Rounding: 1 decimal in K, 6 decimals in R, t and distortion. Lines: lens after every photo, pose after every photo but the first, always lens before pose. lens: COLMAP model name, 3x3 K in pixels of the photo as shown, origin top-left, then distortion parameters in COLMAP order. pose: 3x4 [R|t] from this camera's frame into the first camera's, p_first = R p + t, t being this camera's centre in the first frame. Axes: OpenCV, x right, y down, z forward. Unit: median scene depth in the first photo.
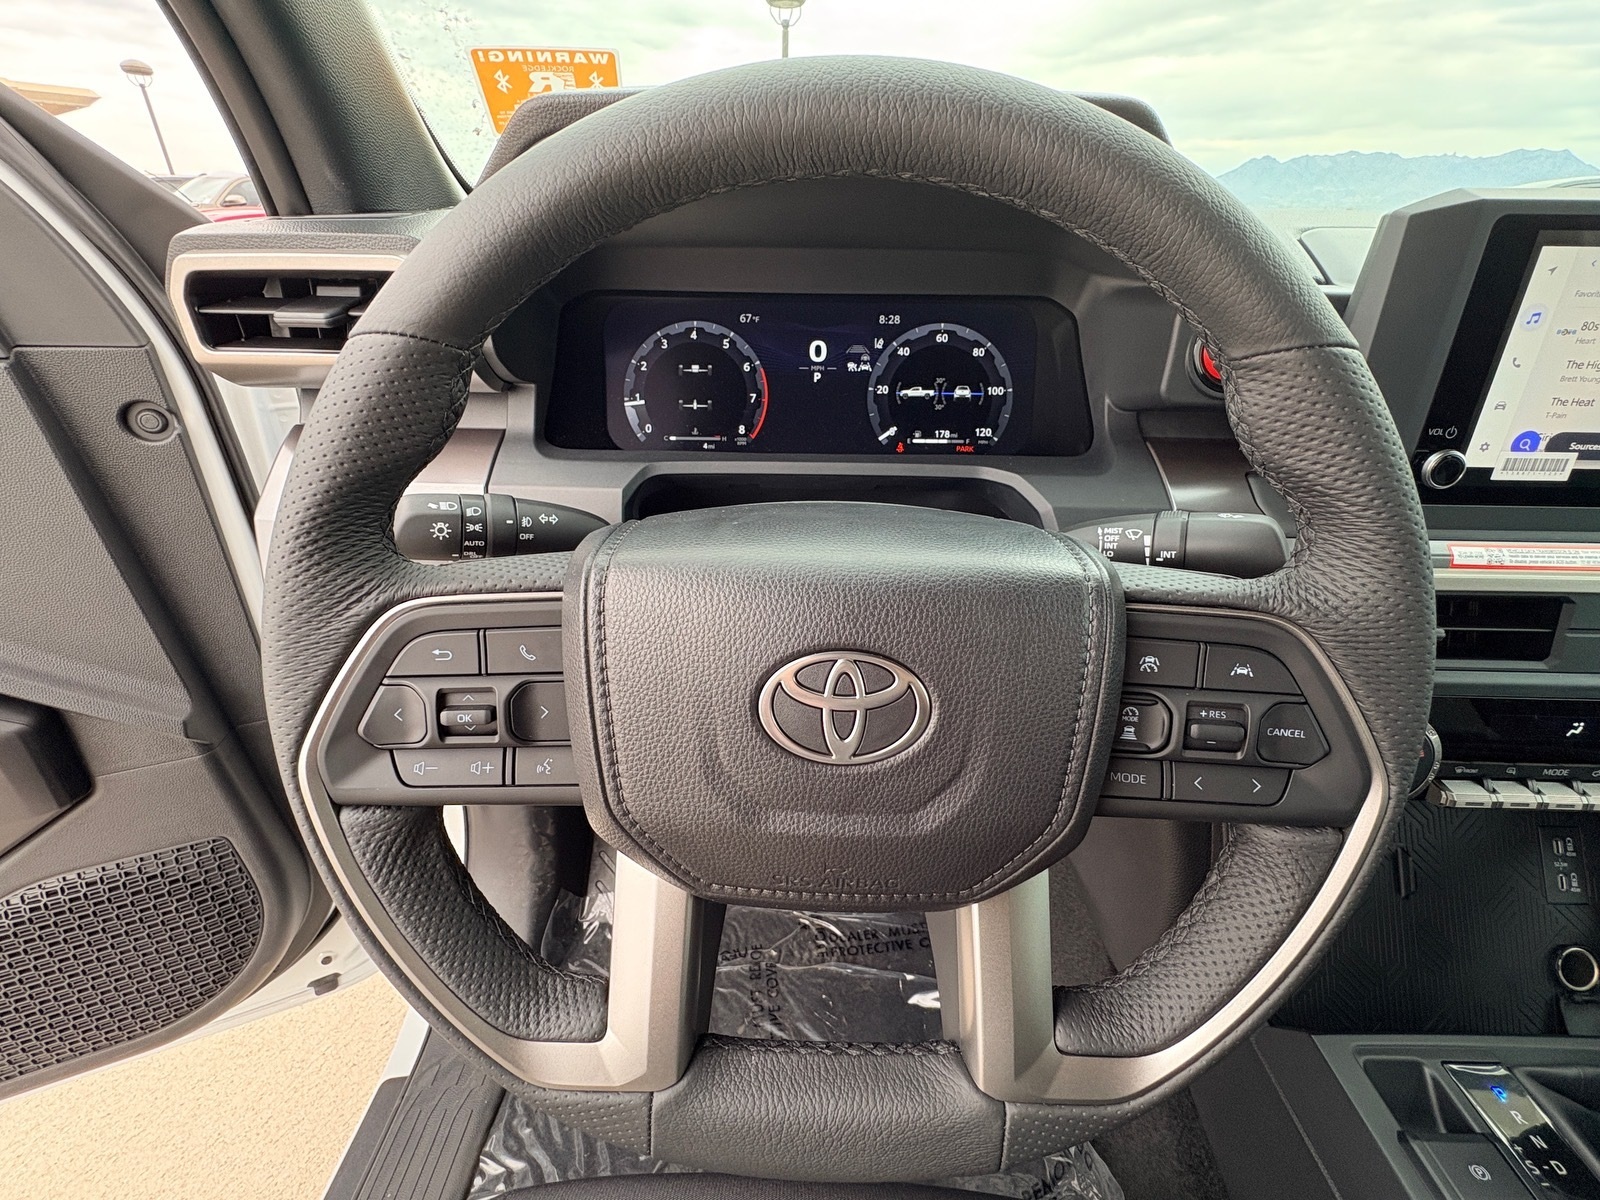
lens RADIAL K [[705.0, 0, 793.2], [0, 705.0, 598.4], [0, 0, 1]] dist [-0.001130, 0.000273]
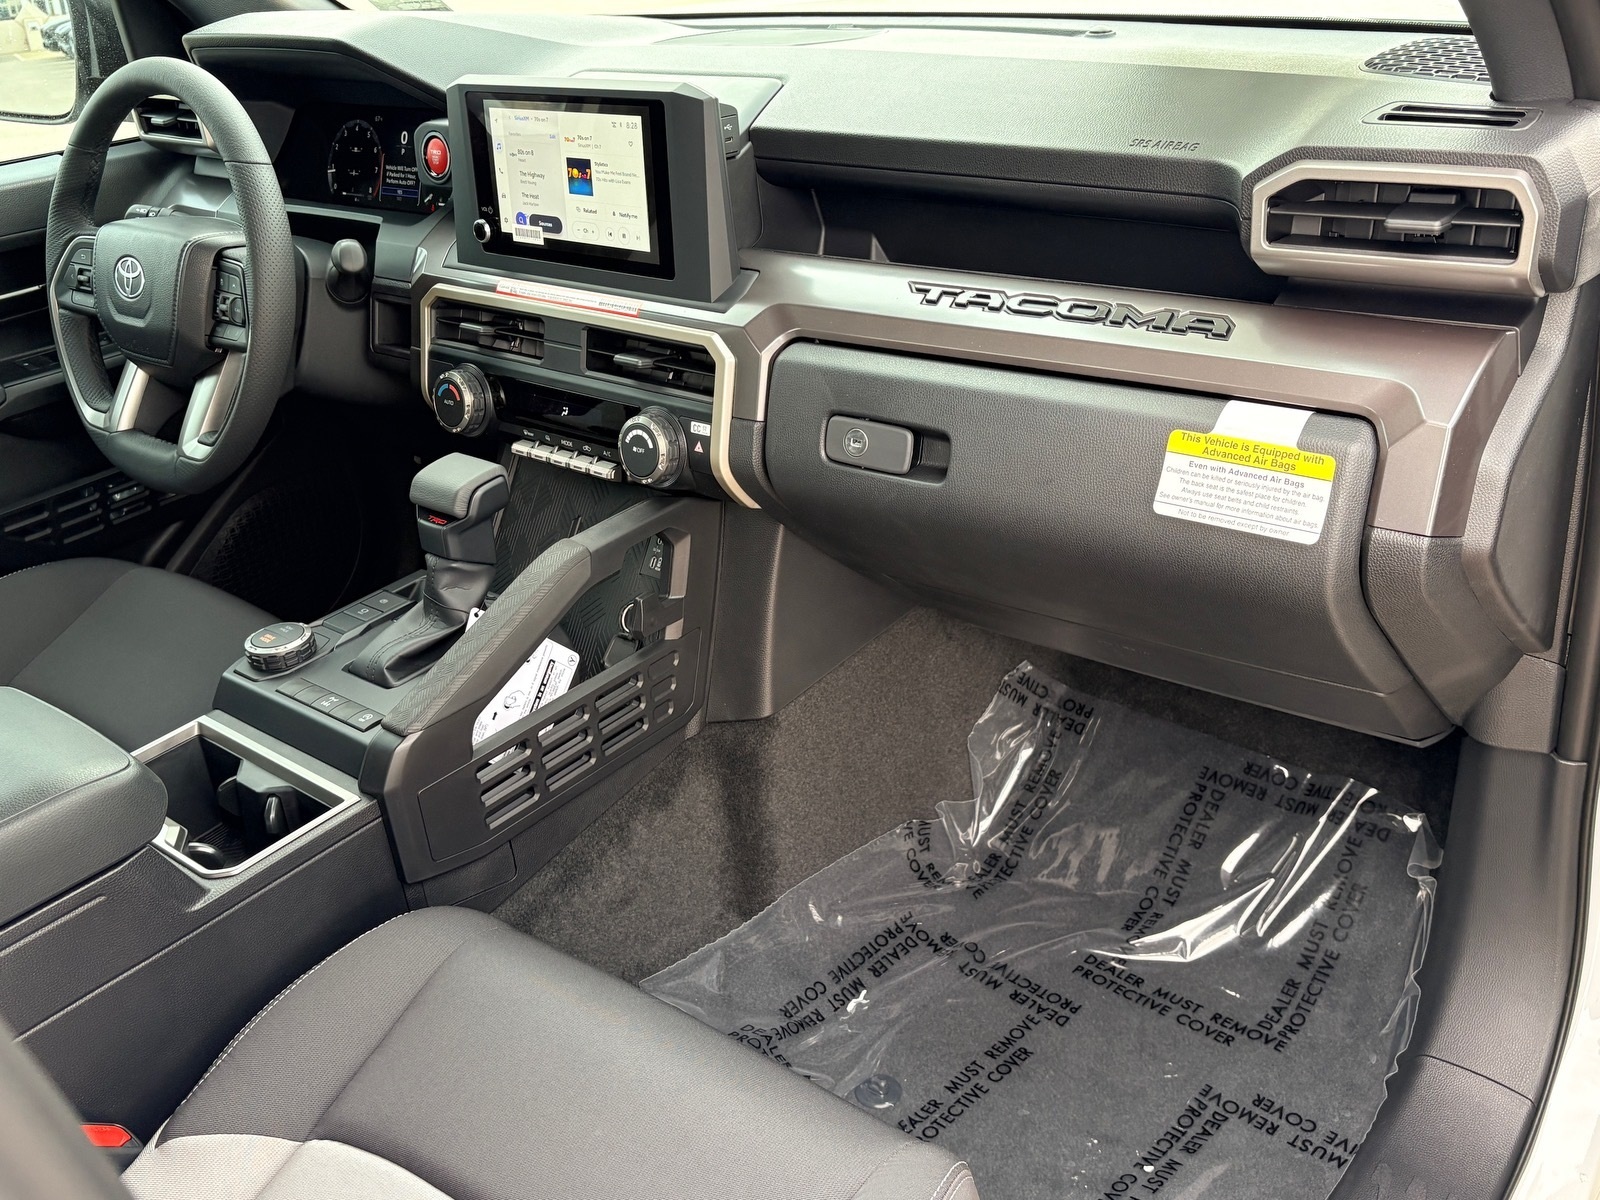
lens RADIAL K [[1478.7, 0, 800.0], [0, 1478.7, 600.0], [0, 0, 1]] dist [0.141222, -0.404248]
pose [[0.775714, 0.216024, -0.592959, 3.477807], [-0.204845, 0.974903, 0.087192, 0.195240], [0.596914, 0.053829, 0.800498, -1.261642]]
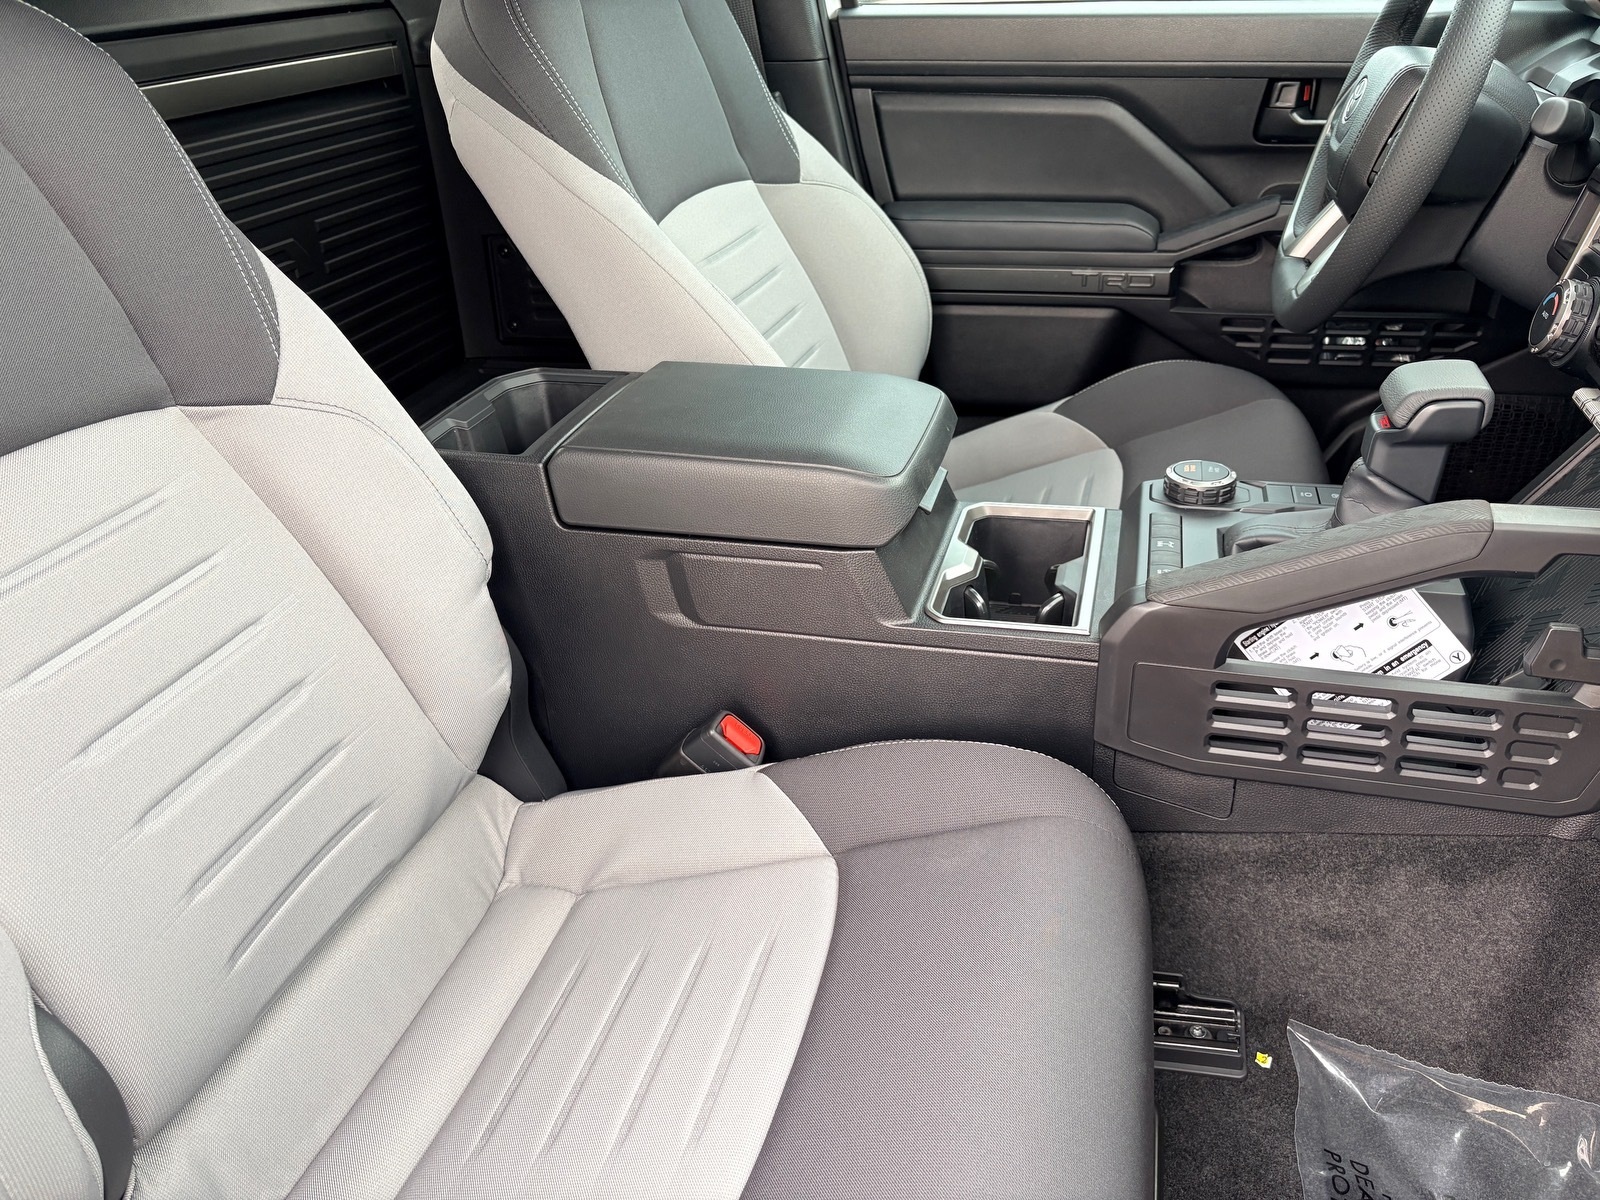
lens RADIAL K [[1214.7, 0, 800.0], [0, 1214.7, 600.0], [0, 0, 1]] dist [0.008271, 0.005154]
pose [[-0.242339, 0.462401, -0.852911, 3.221520], [-0.412792, 0.746431, 0.521961, 0.005061], [0.877995, 0.478566, 0.009986, -0.025347]]
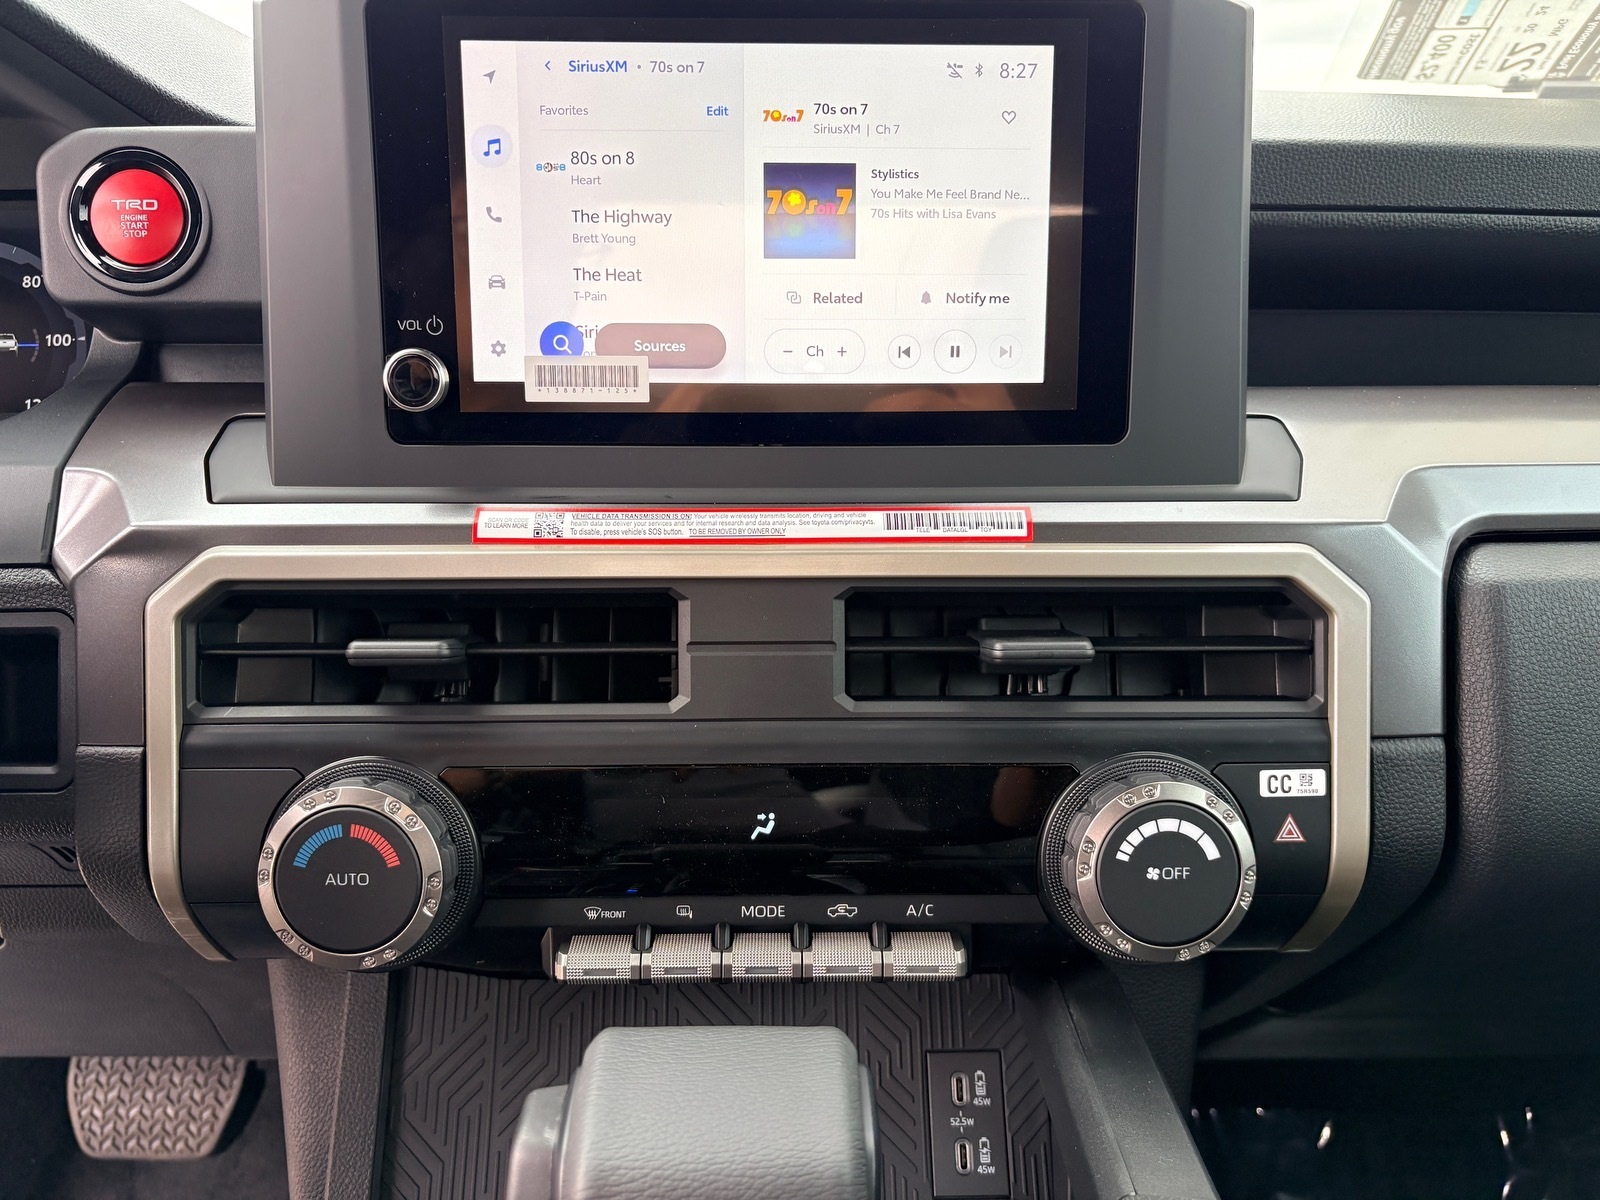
lens RADIAL K [[1229.4, 0, 800.6], [0, 1229.4, 610.1], [0, 0, 1]] dist [-0.000807, -0.004866]
pose [[0.998970, -0.019502, 0.040976, 1.084359], [0.028192, 0.974271, -0.223609, 0.233863], [-0.035561, 0.224534, 0.973817, -0.010146]]
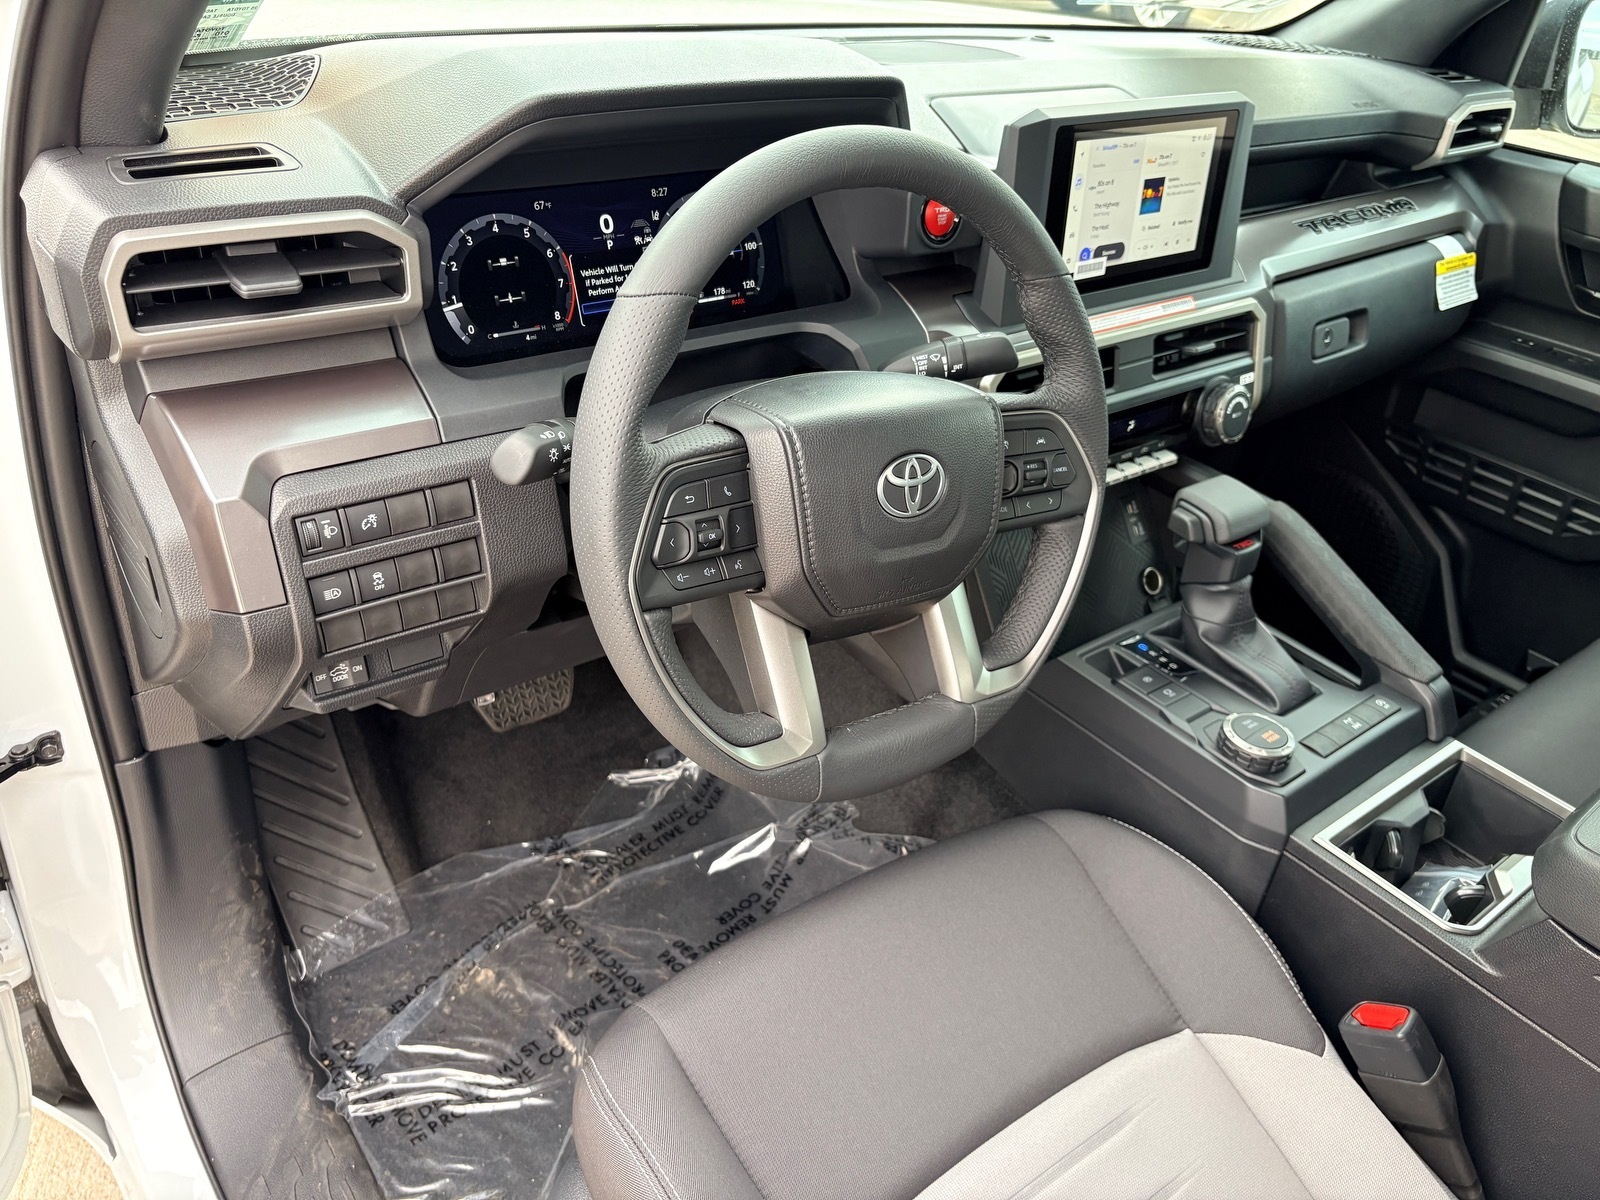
lens RADIAL K [[1214.7, 0, 800.0], [0, 1214.7, 600.0], [0, 0, 1]] dist [0.008271, 0.005154]
pose [[0.773392, -0.292504, 0.562411, -1.130185], [0.223563, 0.956033, 0.189793, -0.126917], [-0.593199, -0.021051, 0.804781, -0.779646]]
